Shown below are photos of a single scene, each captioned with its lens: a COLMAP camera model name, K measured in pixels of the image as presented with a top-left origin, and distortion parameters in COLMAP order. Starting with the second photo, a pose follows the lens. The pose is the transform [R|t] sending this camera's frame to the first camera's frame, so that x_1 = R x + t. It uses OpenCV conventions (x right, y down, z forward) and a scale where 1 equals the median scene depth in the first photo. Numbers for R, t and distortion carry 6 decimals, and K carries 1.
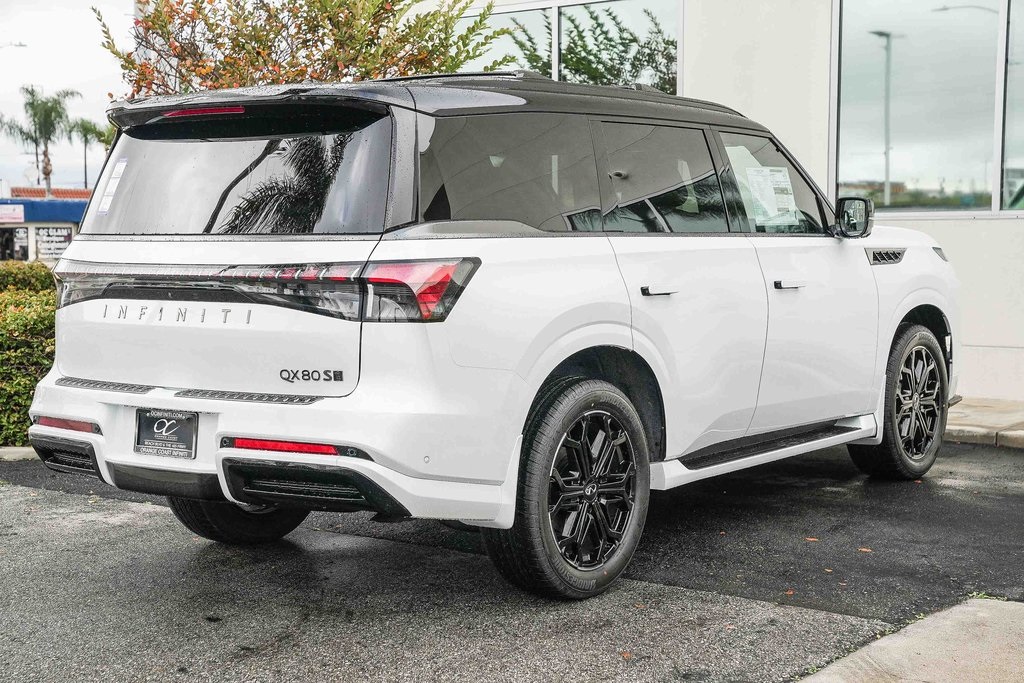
lens RADIAL K [[1603.3, 0, 502.5], [0, 1603.3, 335.2], [0, 0, 1]] dist [0.152302, 0.000000]
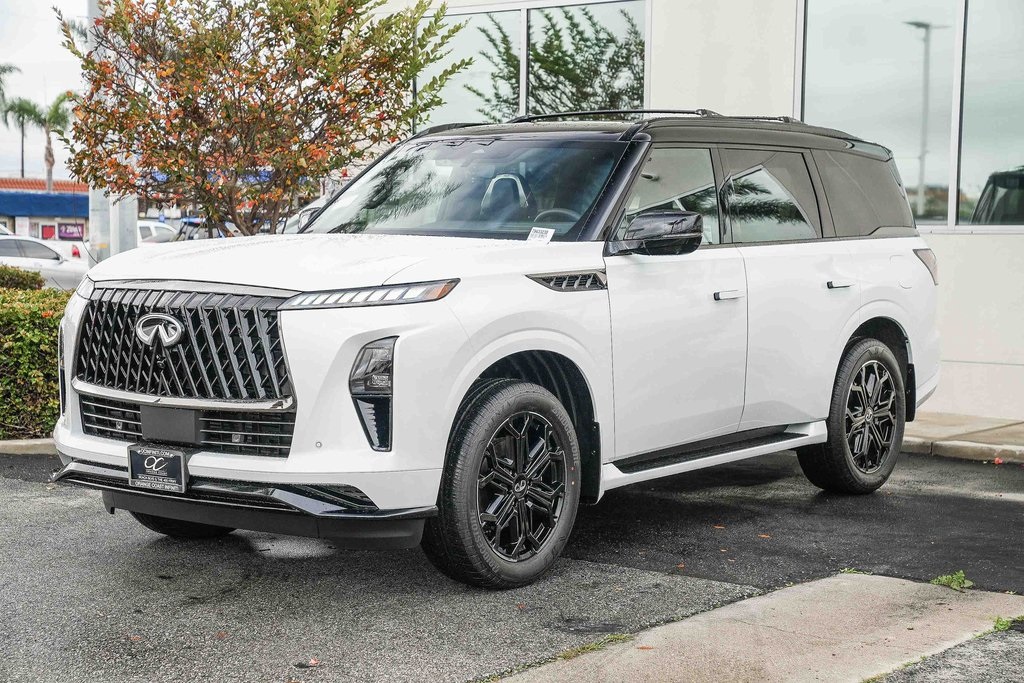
lens RADIAL K [[1941.9, 0, 518.7], [0, 1941.9, 343.0], [0, 0, 1]] dist [0.181636, 0.000000]
pose [[0.999855, 0.017021, 0.000715, 0.052424], [-0.017014, 0.999815, -0.008925, 0.016091], [-0.000866, 0.008912, 0.999960, -0.300633]]
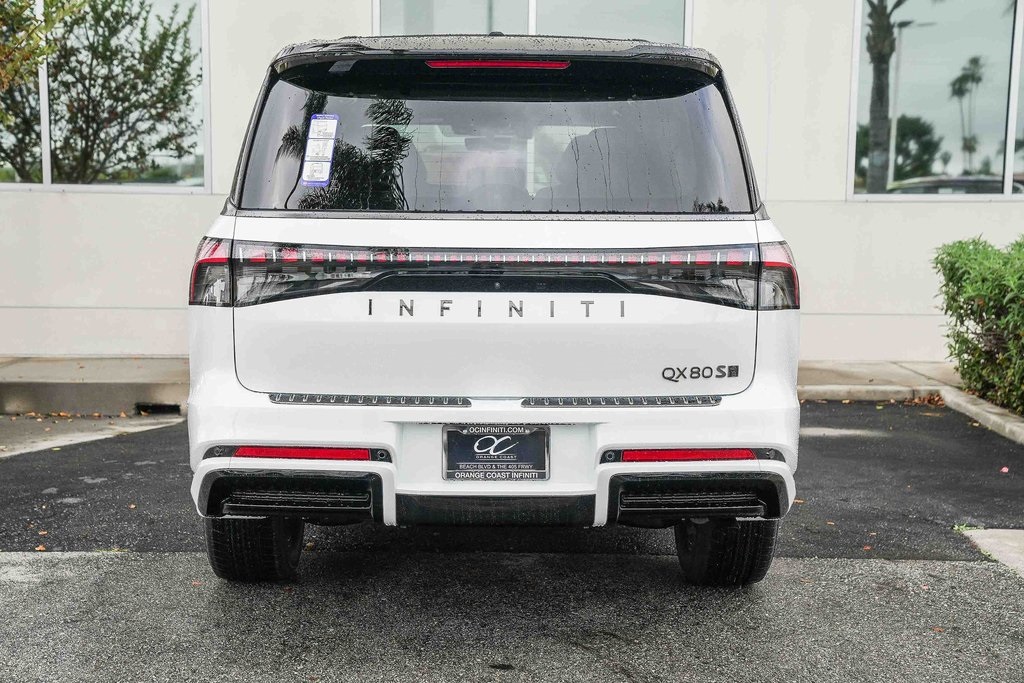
lens RADIAL K [[1487.6, 0, 504.0], [0, 1487.6, 331.6], [0, 0, 1]] dist [0.152606, 0.000000]
pose [[0.795112, -0.045294, 0.604770, -0.565077], [0.030340, 0.998929, 0.034924, -0.023854], [-0.605704, -0.009420, 0.795634, 0.329741]]
